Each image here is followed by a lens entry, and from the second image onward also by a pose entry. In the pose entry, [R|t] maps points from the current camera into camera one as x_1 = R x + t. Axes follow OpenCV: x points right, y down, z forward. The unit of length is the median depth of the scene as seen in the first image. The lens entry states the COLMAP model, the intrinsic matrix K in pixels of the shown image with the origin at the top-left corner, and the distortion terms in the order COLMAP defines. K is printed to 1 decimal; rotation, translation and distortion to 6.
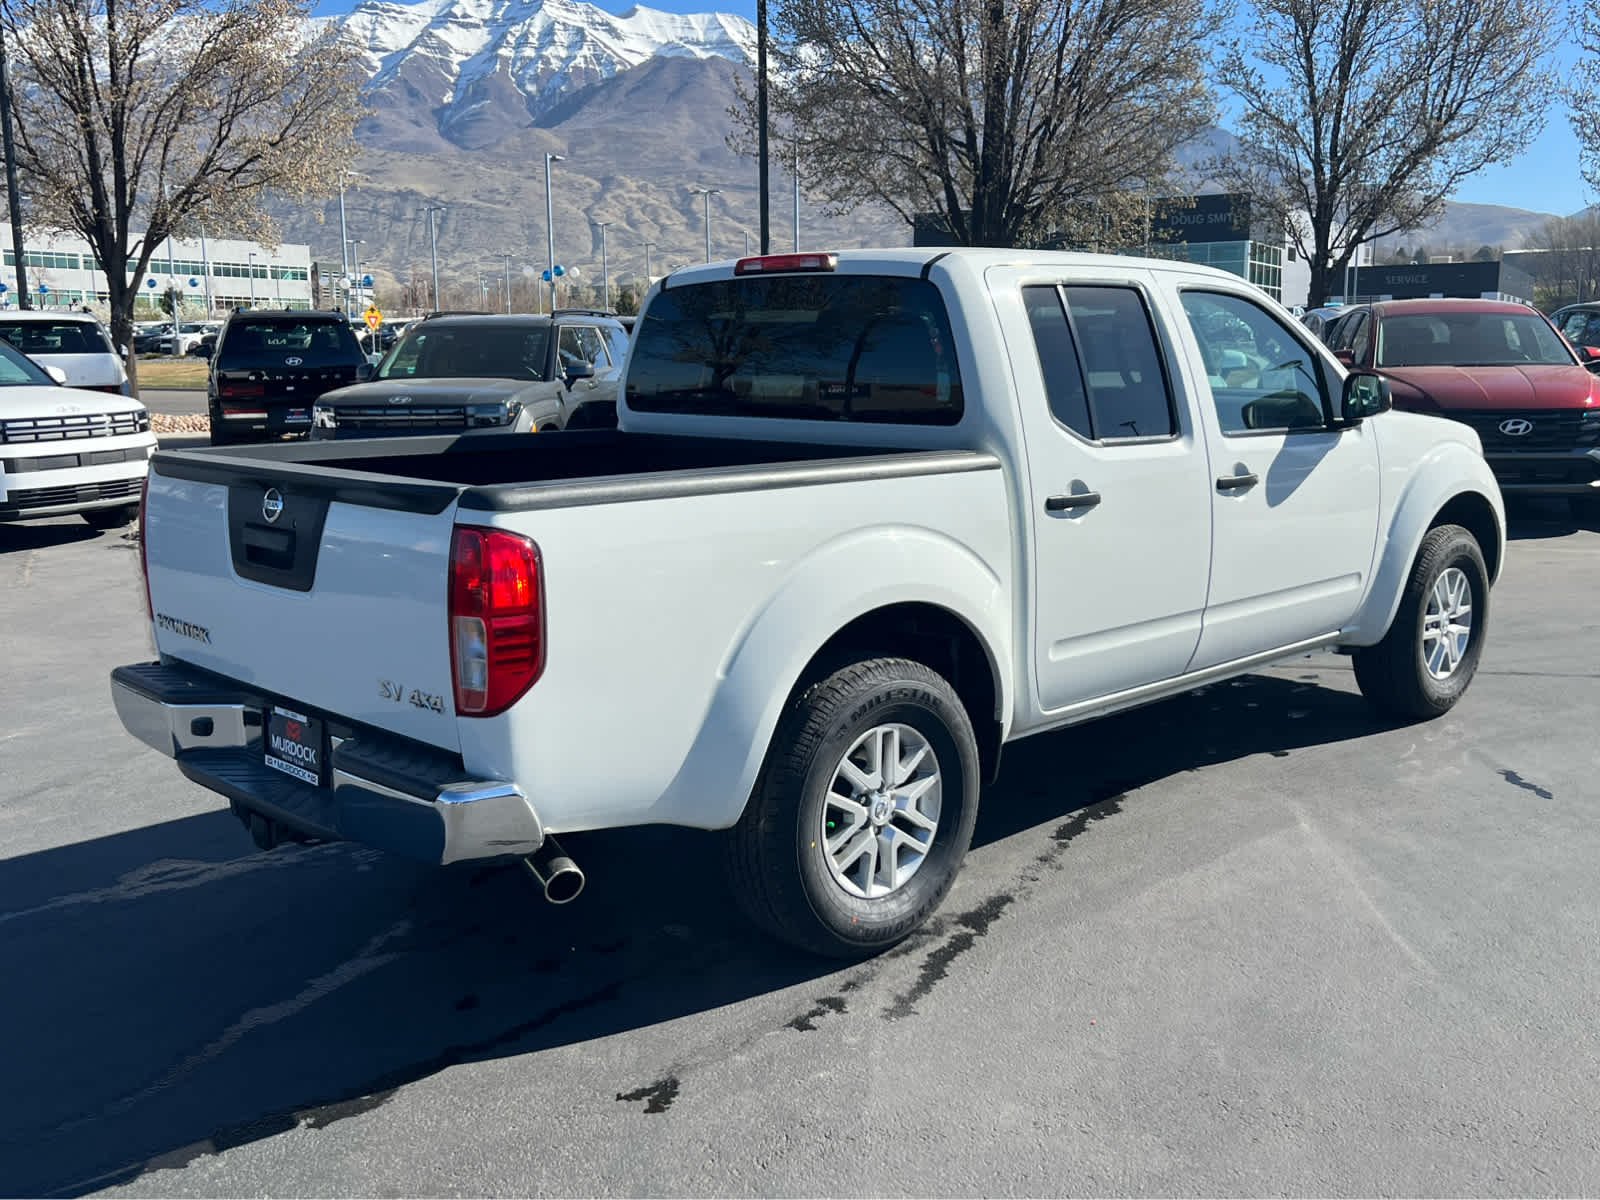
lens RADIAL K [[1562.7, 0, 802.5], [0, 1562.7, 605.4], [0, 0, 1]] dist [0.020778, 0.000000]
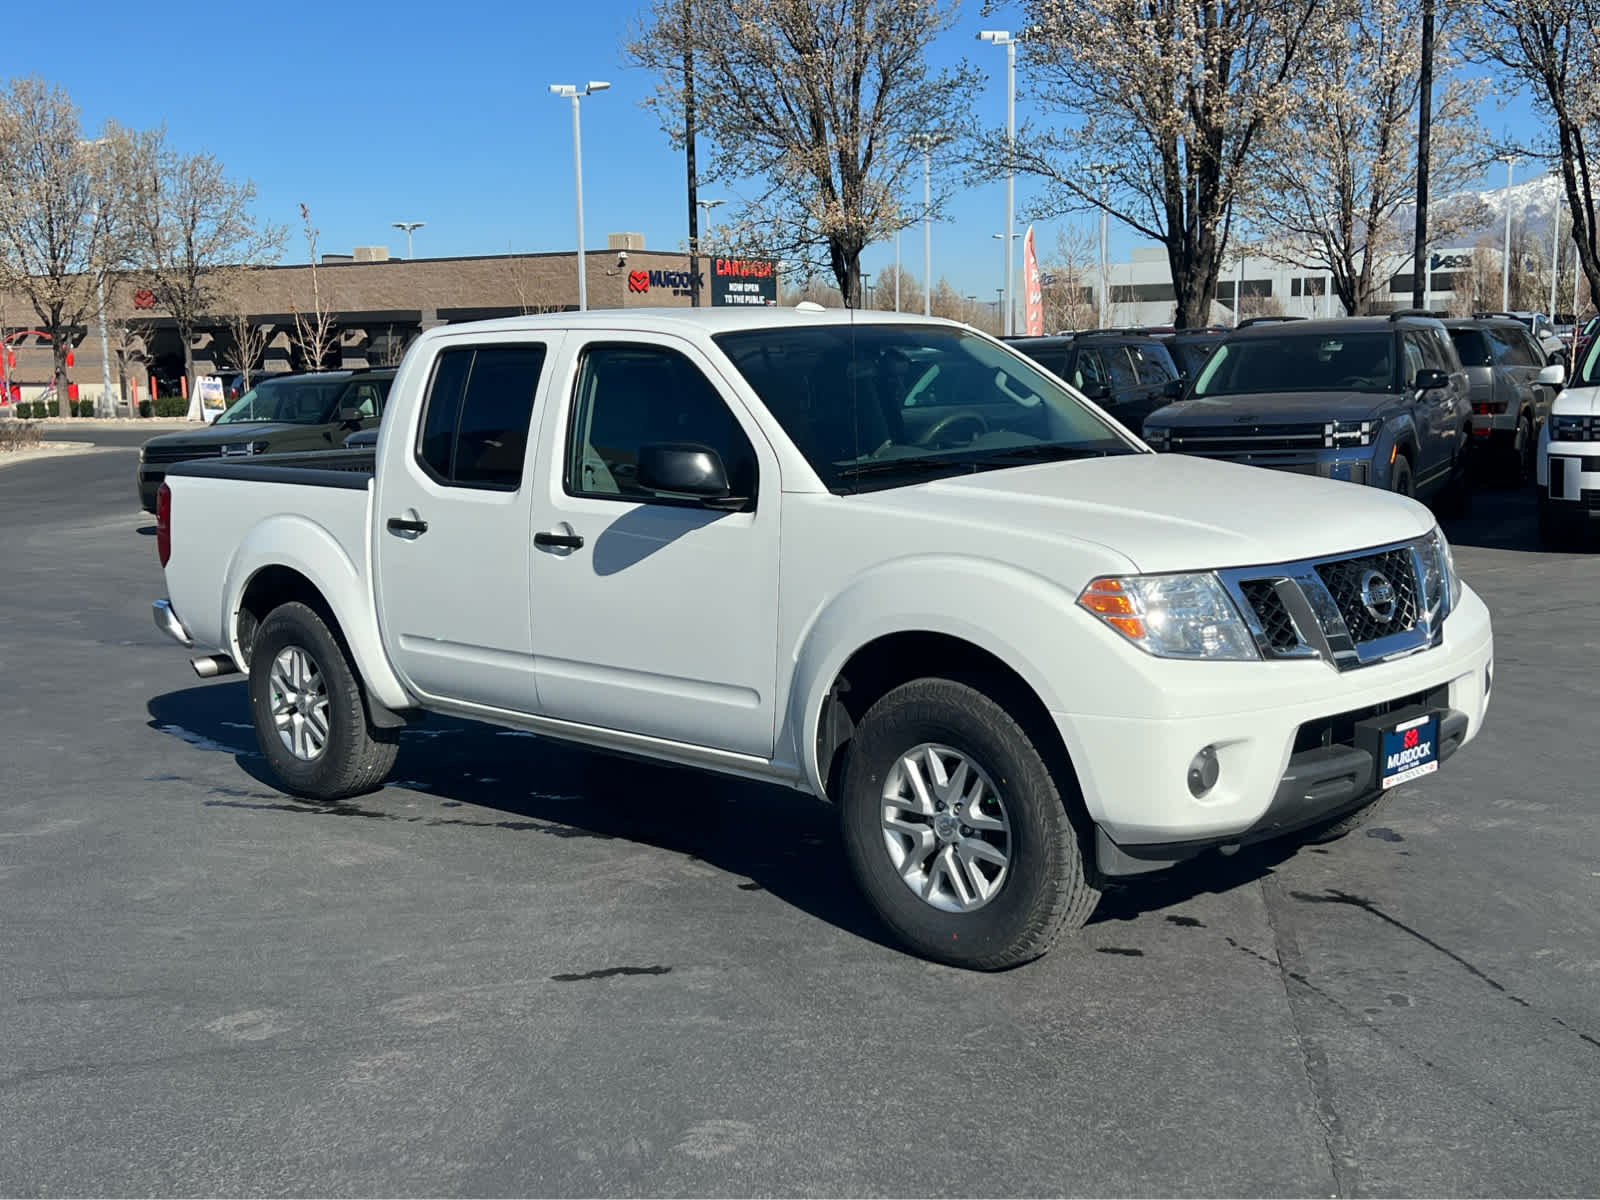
lens RADIAL K [[1868.6, 0, 789.3], [0, 1868.6, 605.3], [0, 0, 1]] dist [0.056651, 0.000000]
pose [[0.003739, 0.145799, -0.989307, 1.508372], [-0.138830, 0.979809, 0.143874, -0.237031], [0.990309, 0.136808, 0.023904, 1.157425]]
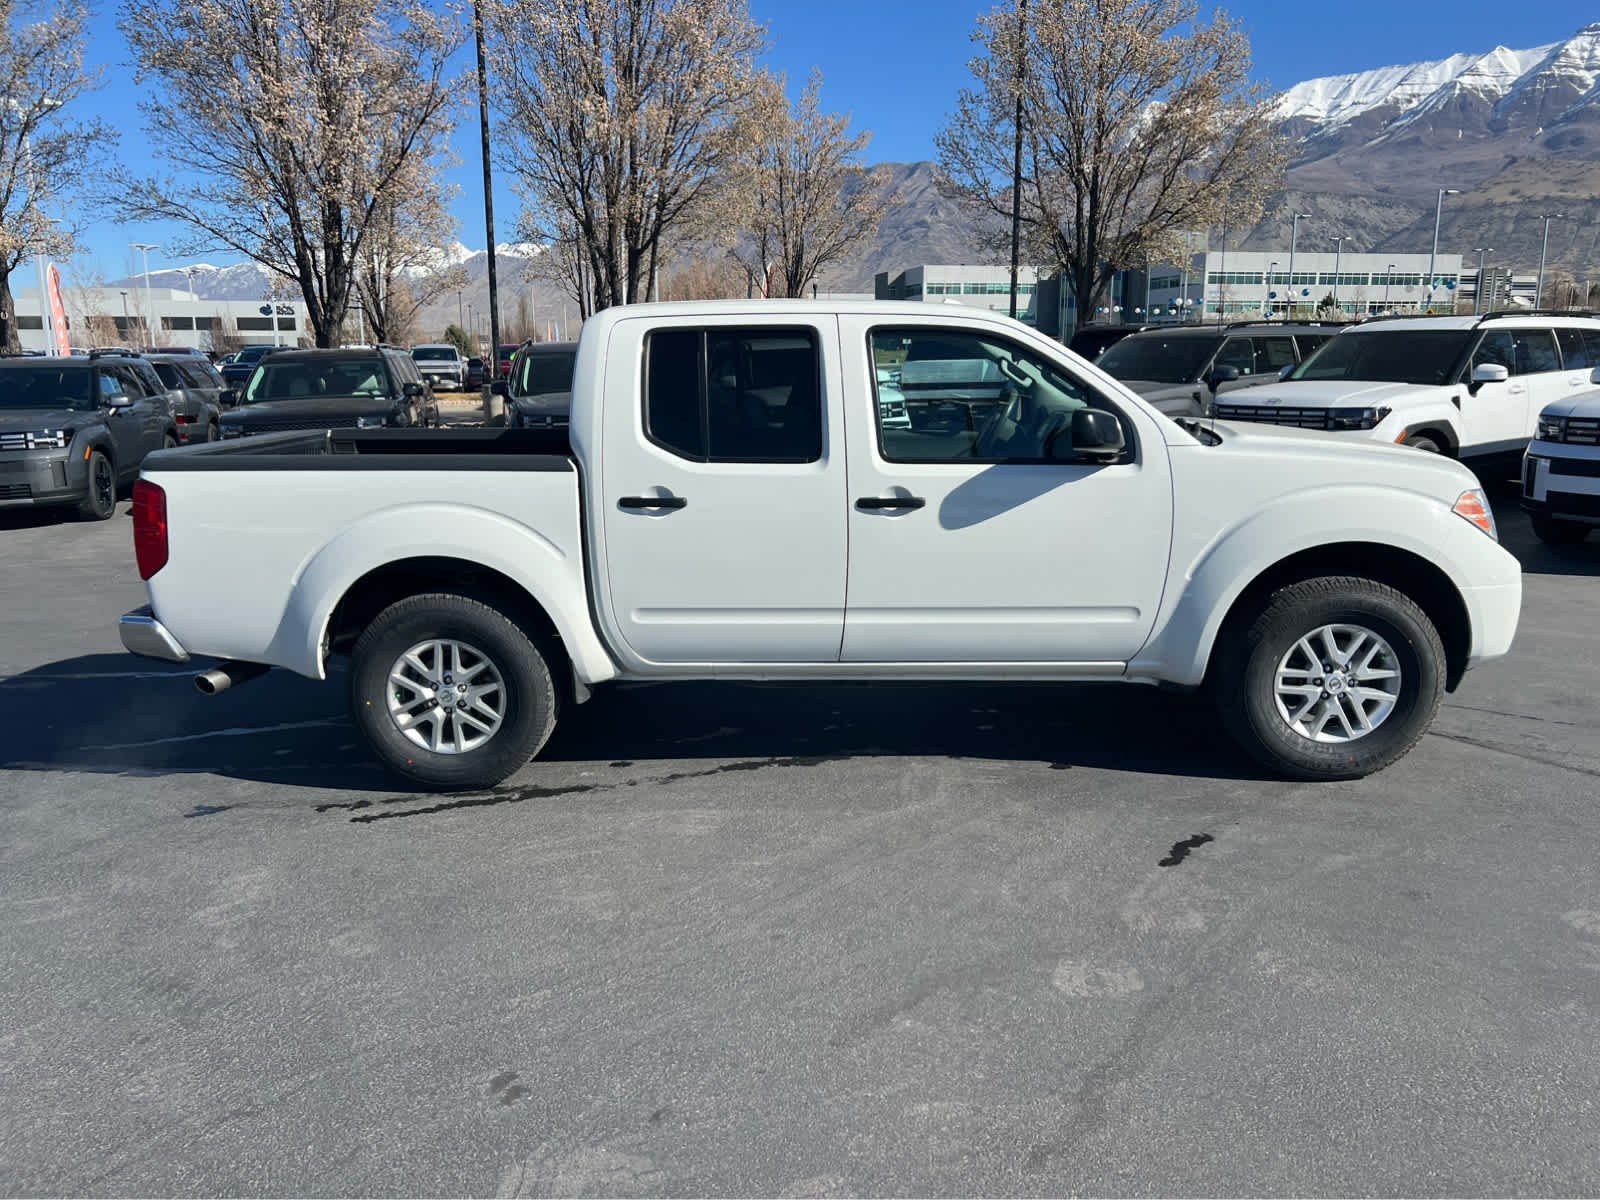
lens RADIAL K [[1217.7, 0, 806.5], [0, 1217.7, 623.3], [0, 0, 1]] dist [0.042441, -0.045171]
pose [[0.687510, 0.159808, -0.708372, 0.895444], [-0.115599, 0.987130, 0.110501, -0.085428], [0.716914, 0.005917, 0.697136, 0.358196]]
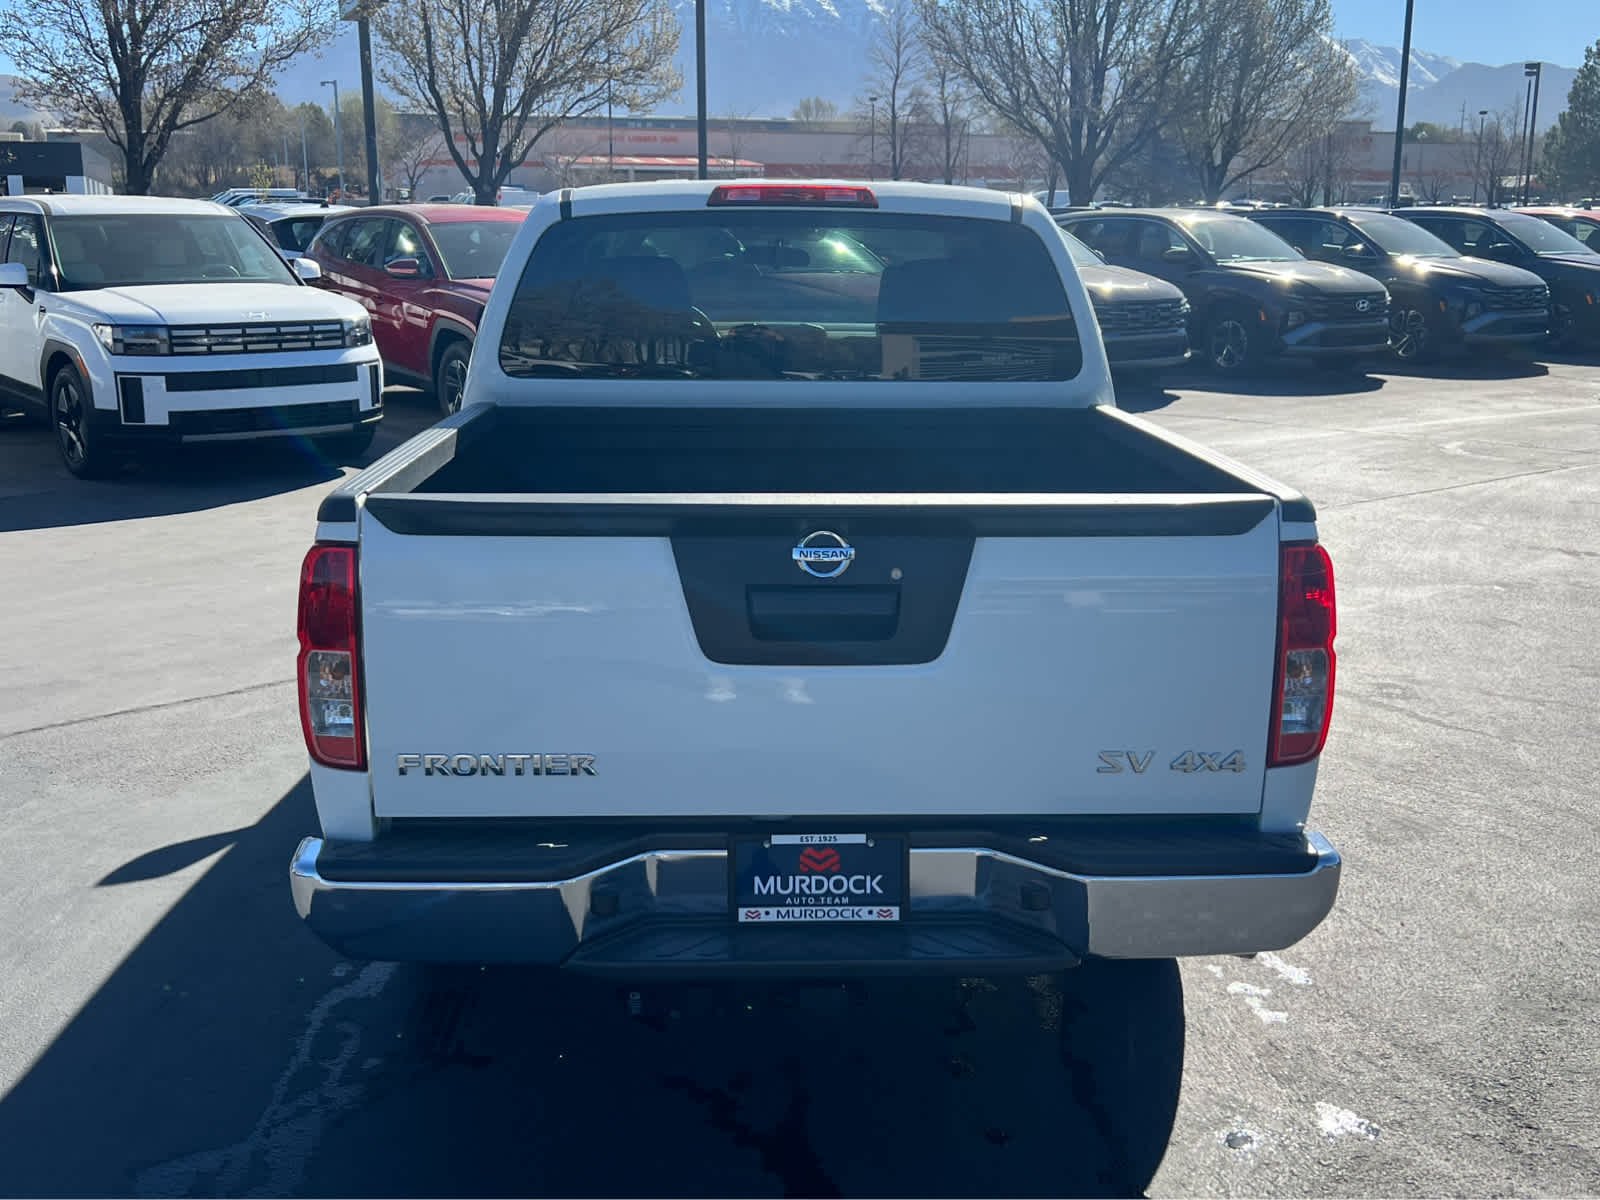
lens RADIAL K [[1691.8, 0, 799.4], [0, 1691.8, 603.9], [0, 0, 1]] dist [0.041655, 0.000000]
pose [[0.671780, -0.150876, 0.725223, -0.686605], [0.113839, 0.988435, 0.100185, -0.090566], [-0.731951, 0.015256, 0.681186, 0.370553]]
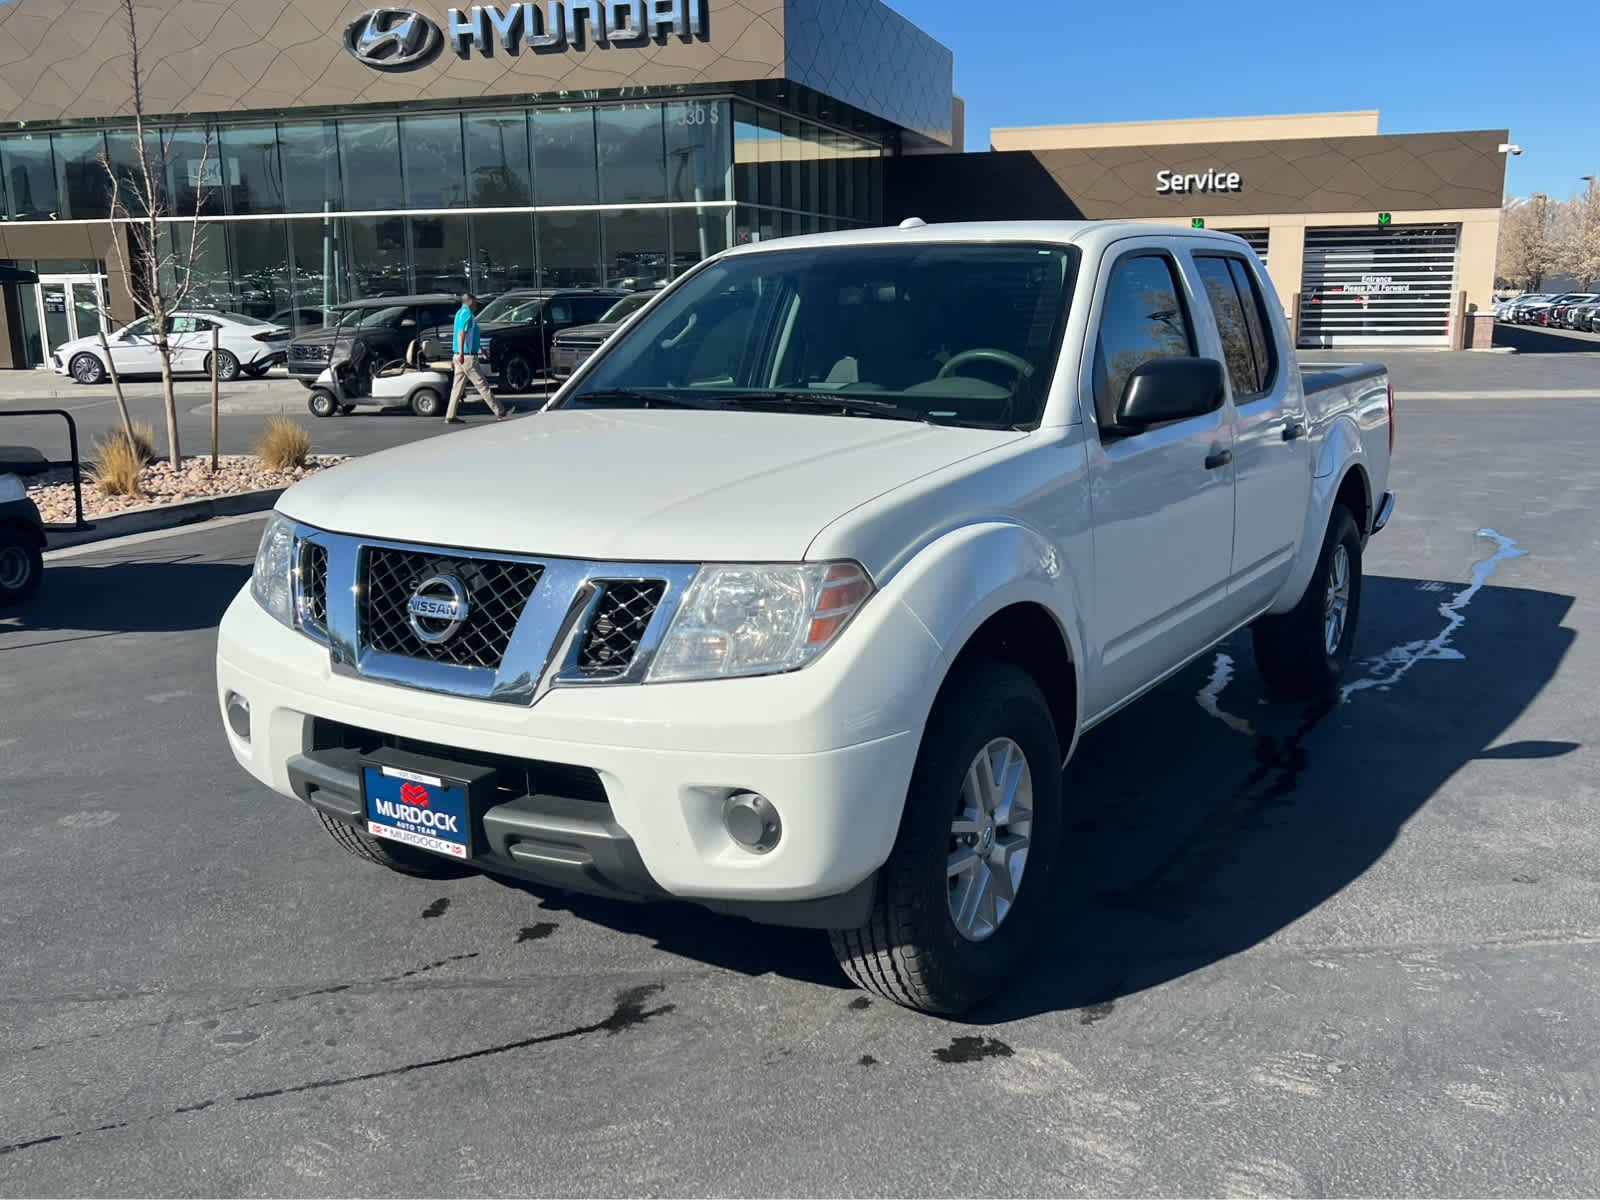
lens RADIAL K [[1461.6, 0, 797.3], [0, 1461.6, 597.6], [0, 0, 1]] dist [0.017199, 0.000000]
pose [[-0.972719, 0.065340, -0.222597, 0.491599], [-0.019015, 0.933832, 0.357206, -0.364205], [0.231208, 0.351694, -0.907113, 2.083995]]
